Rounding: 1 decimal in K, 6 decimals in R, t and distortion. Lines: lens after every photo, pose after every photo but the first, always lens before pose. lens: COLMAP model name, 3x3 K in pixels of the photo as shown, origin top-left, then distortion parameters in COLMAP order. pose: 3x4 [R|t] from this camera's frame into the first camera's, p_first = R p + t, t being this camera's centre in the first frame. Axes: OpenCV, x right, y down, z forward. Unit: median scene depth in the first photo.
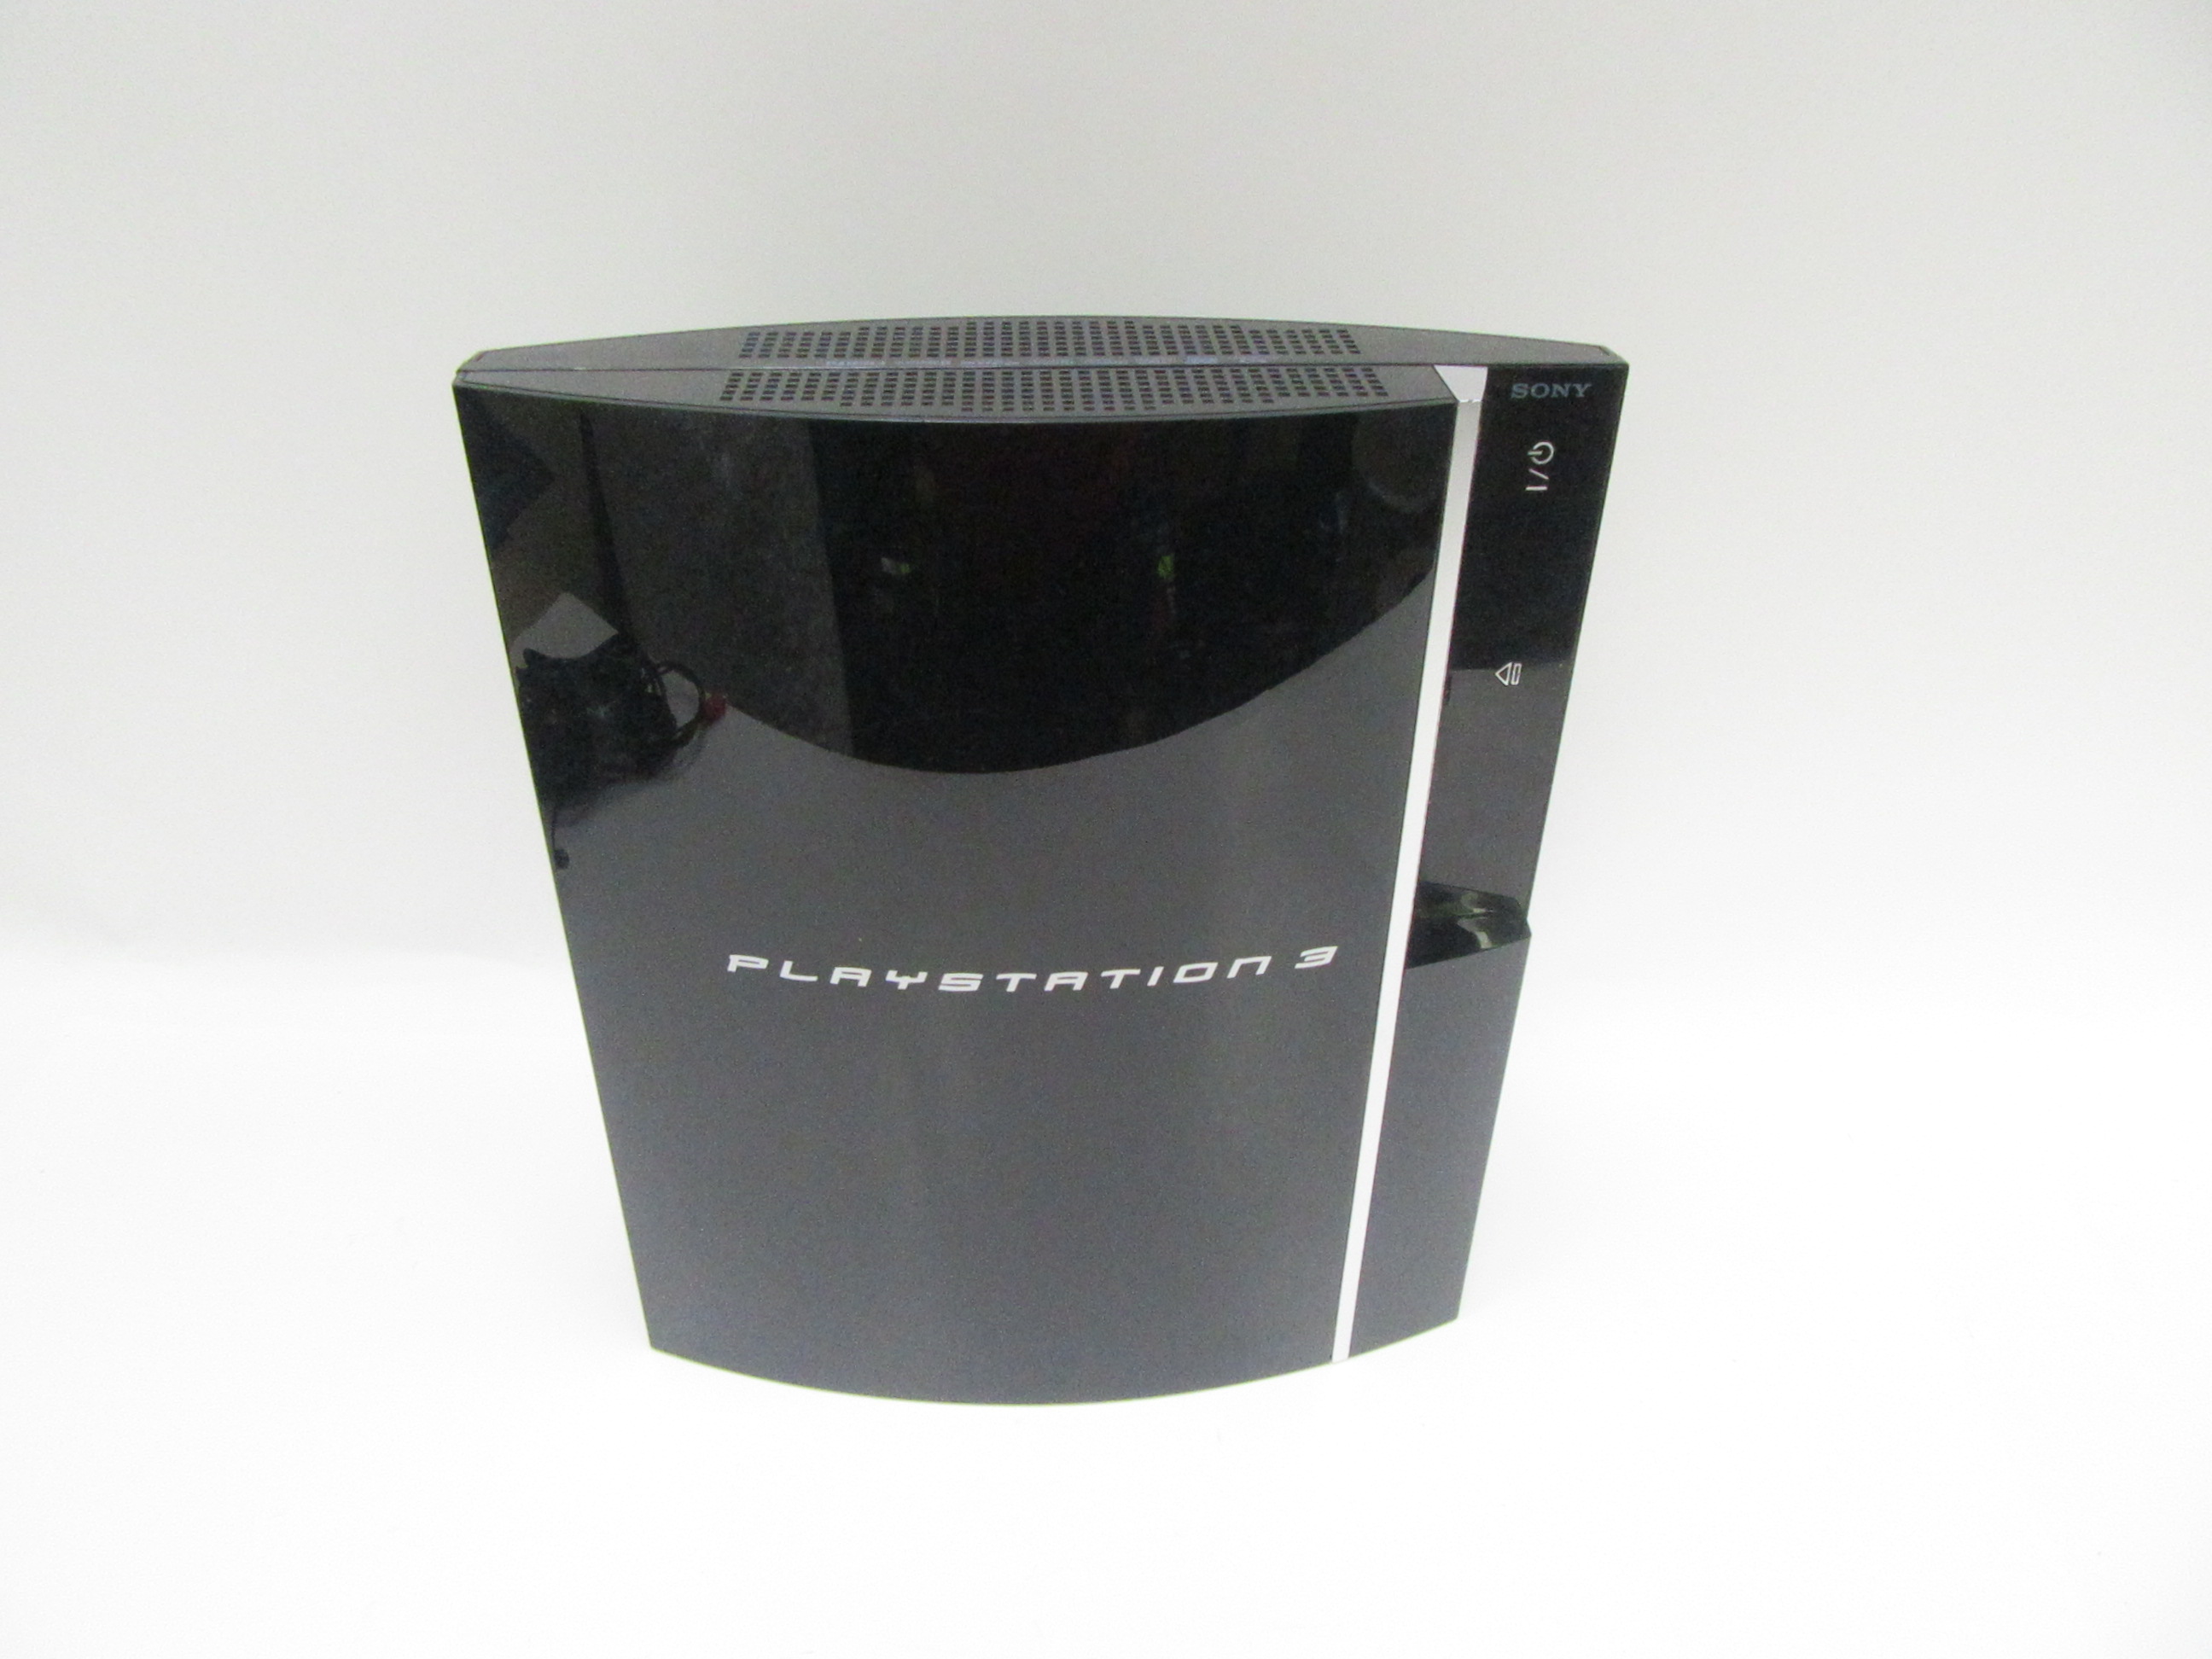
lens RADIAL K [[1632.1, 0, 1105.6], [0, 1632.1, 825.1], [0, 0, 1]] dist [-0.006526, -0.002375]
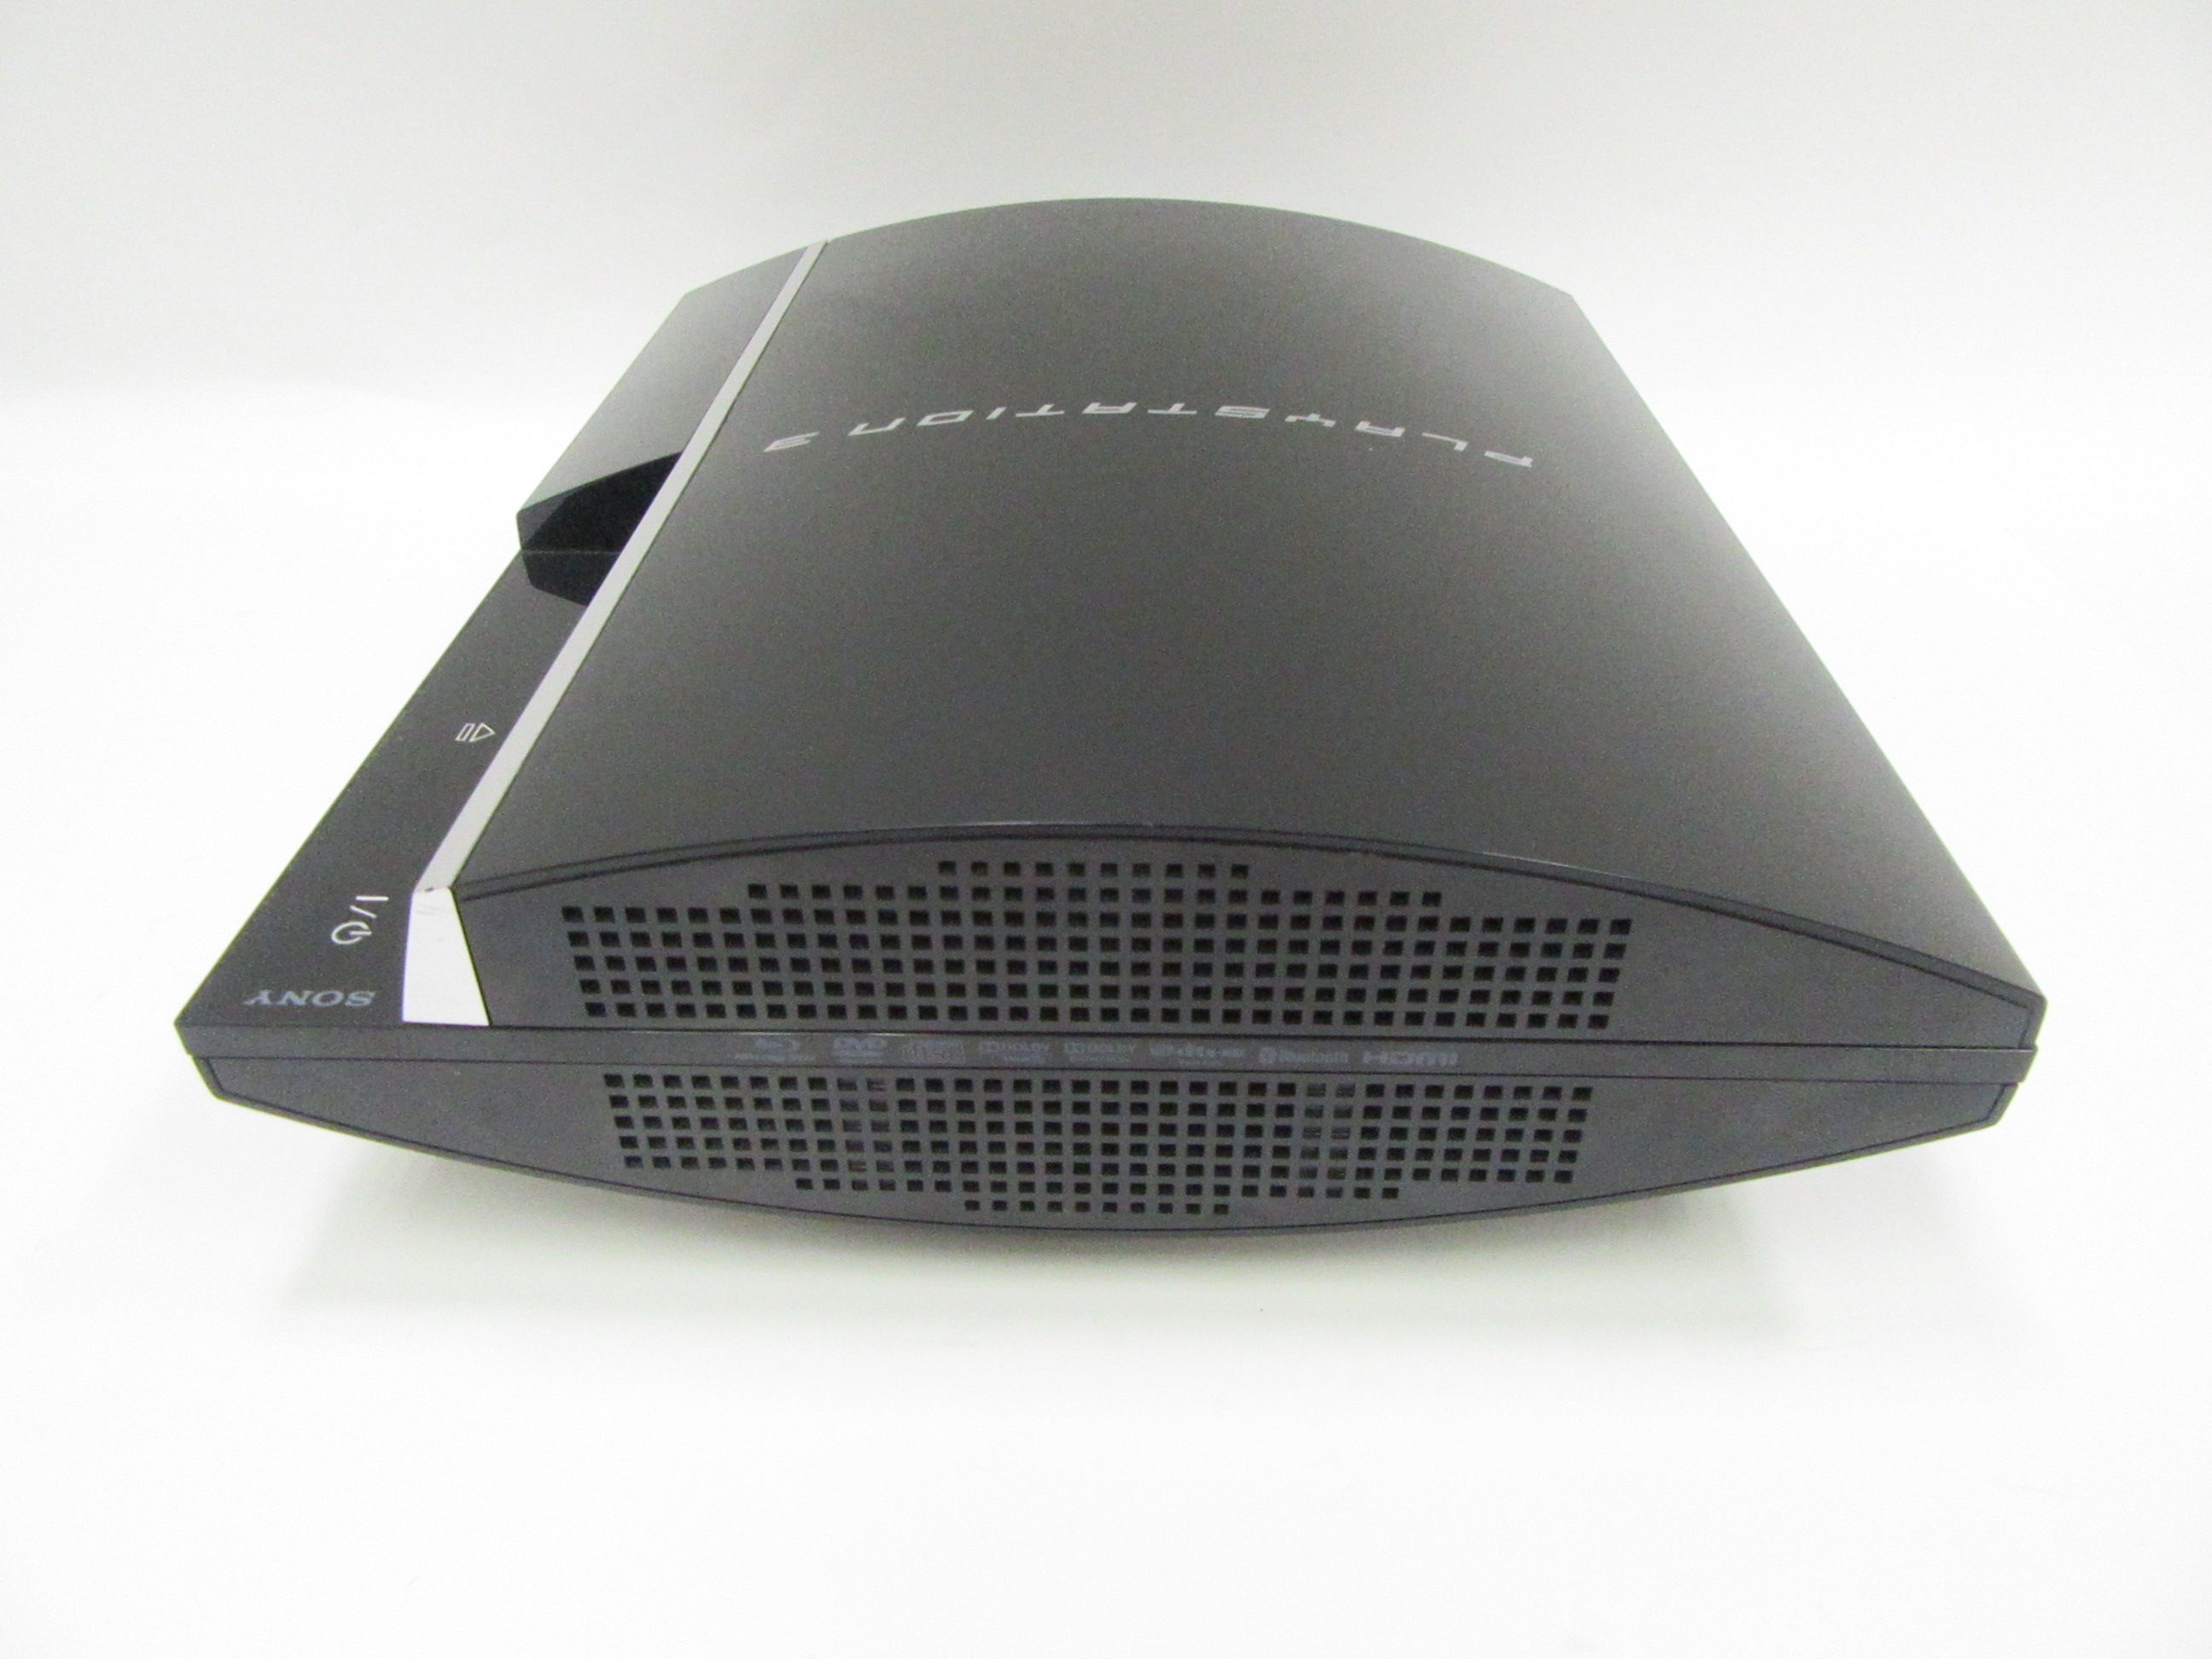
lens RADIAL K [[1632.1, 0, 1112.1], [0, 1632.1, 830.2], [0, 0, 1]] dist [-0.006526, -0.002375]
pose [[-0.998507, -0.049689, -0.022704, -0.017638], [0.037324, -0.923963, 0.380657, -0.396641], [-0.039892, 0.379241, 0.924438, 0.345914]]
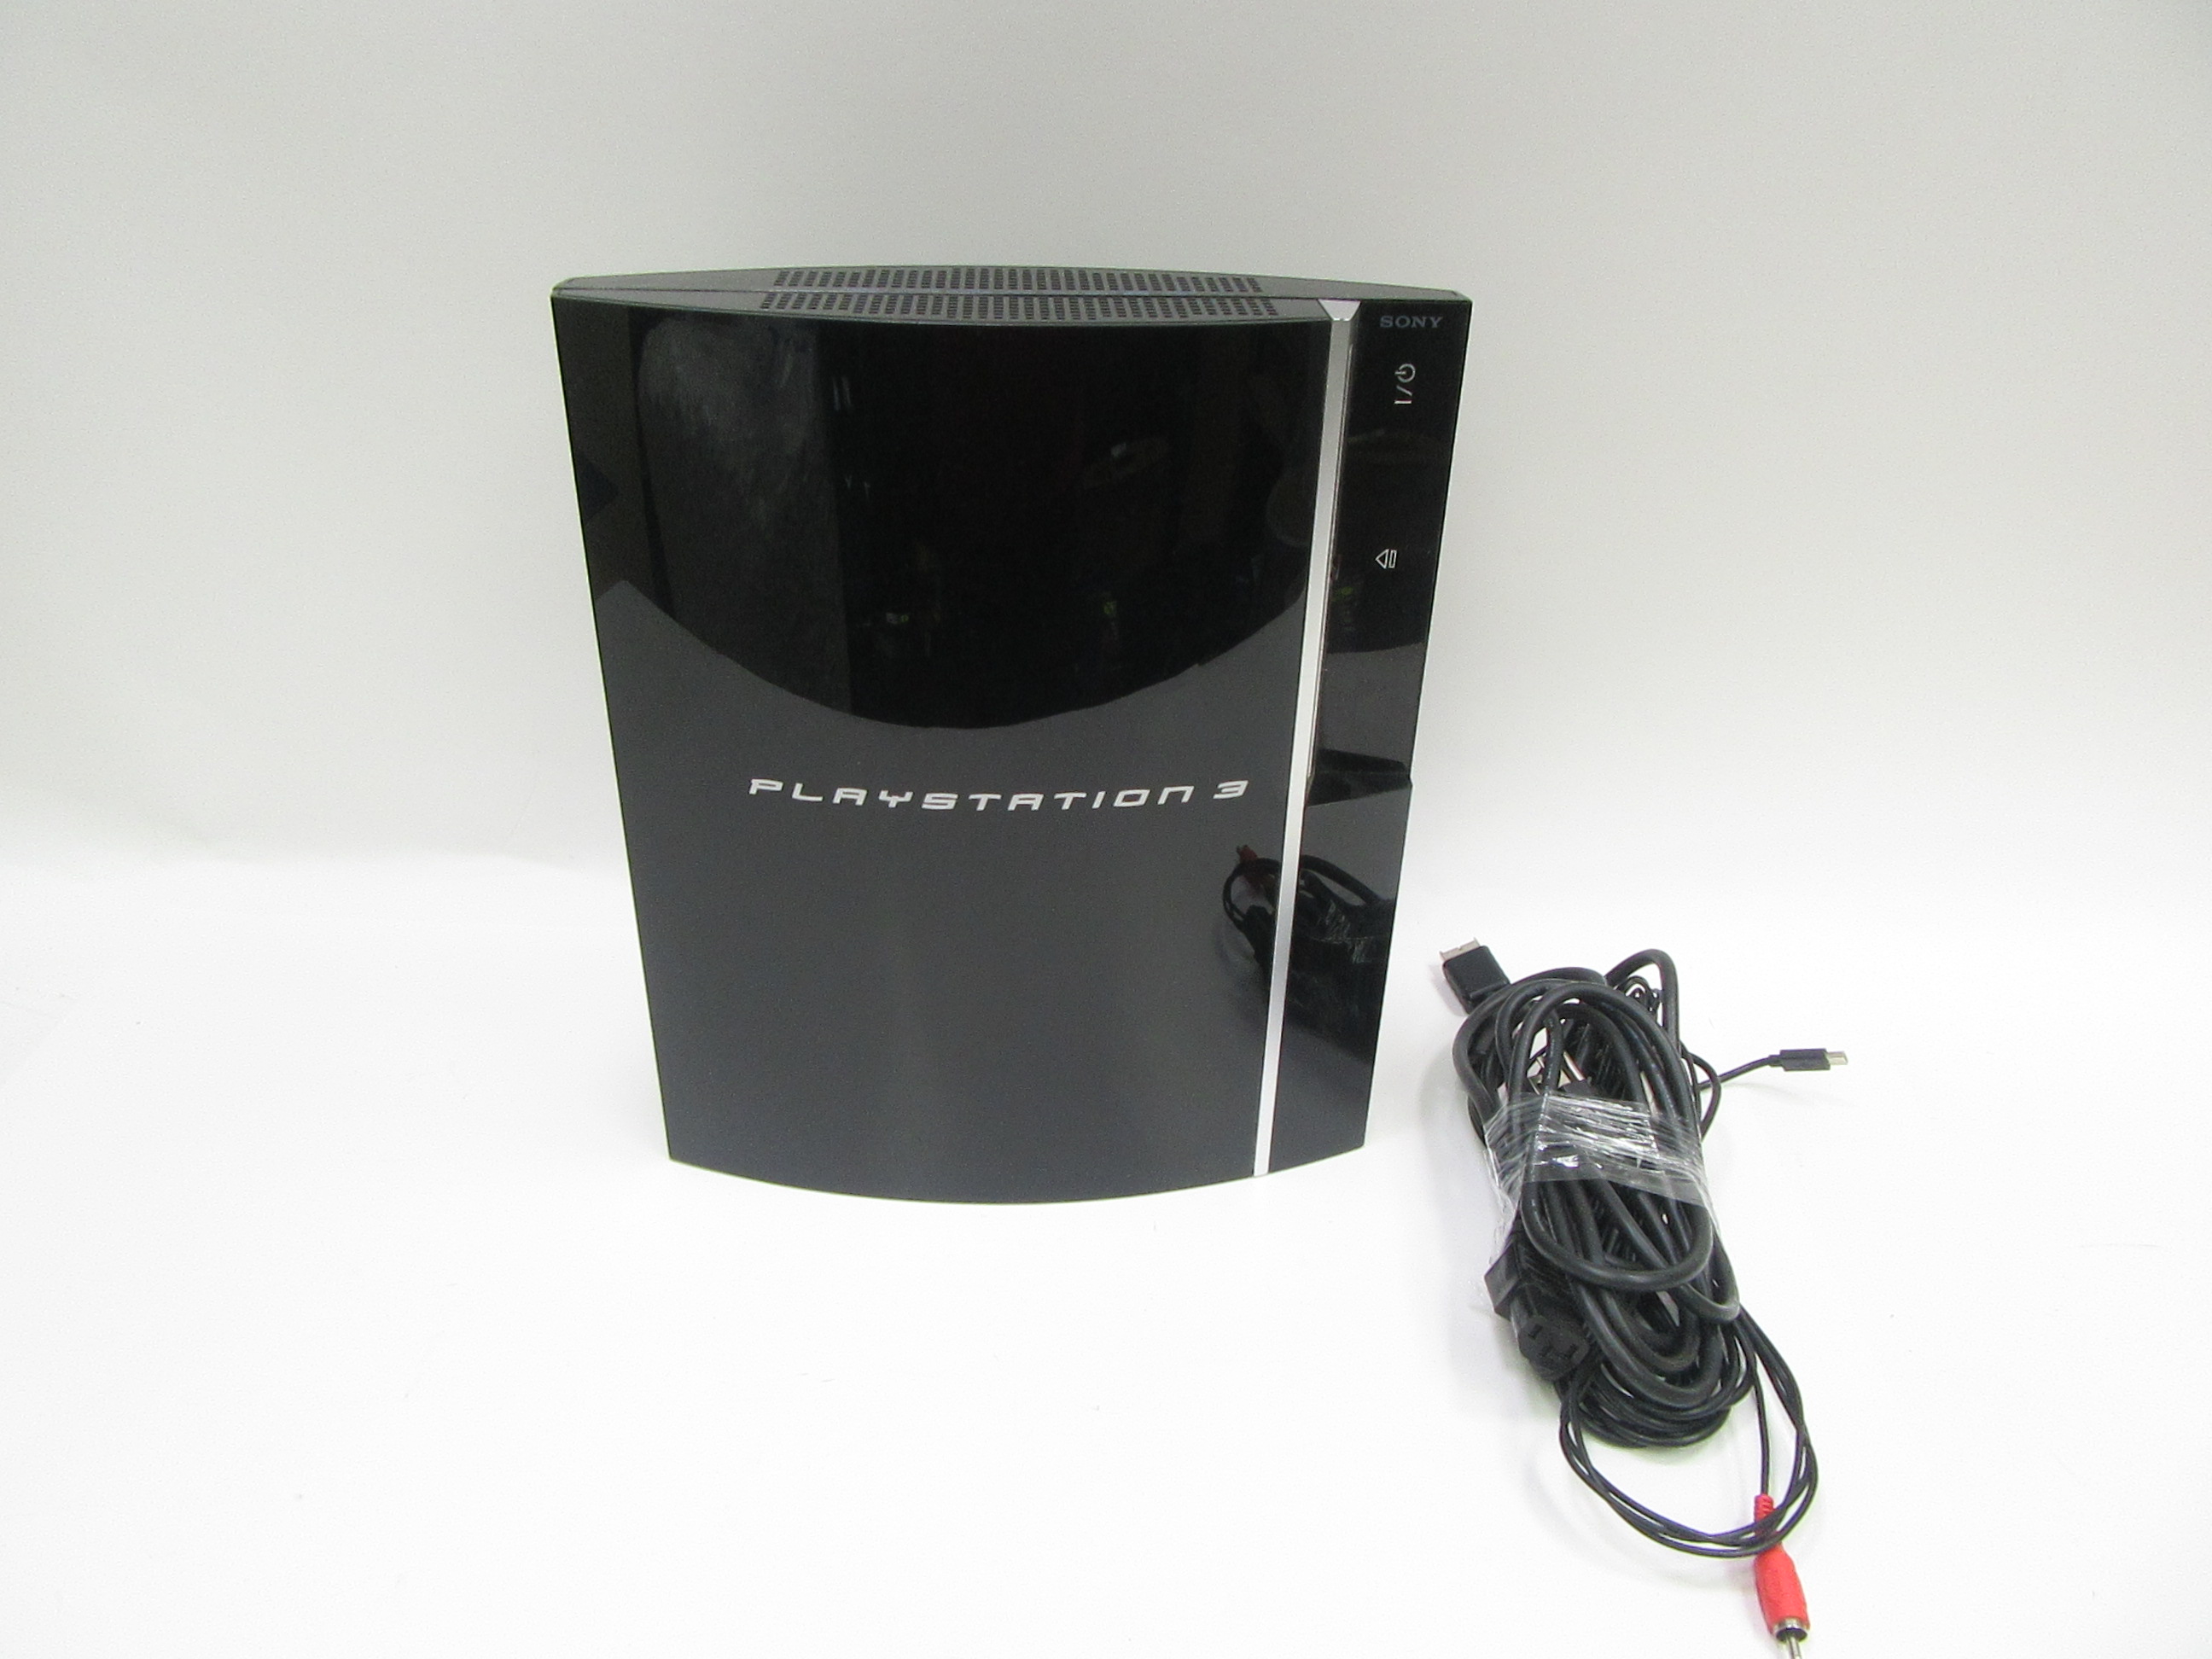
lens RADIAL K [[1632.1, 0, 1105.3], [0, 1632.1, 824.0], [0, 0, 1]] dist [-0.006526, -0.002375]
pose [[0.999918, 0.011217, 0.006134, 0.028387], [-0.010852, 0.998332, -0.056713, 0.181566], [-0.006760, 0.056641, 0.998372, -0.224413]]
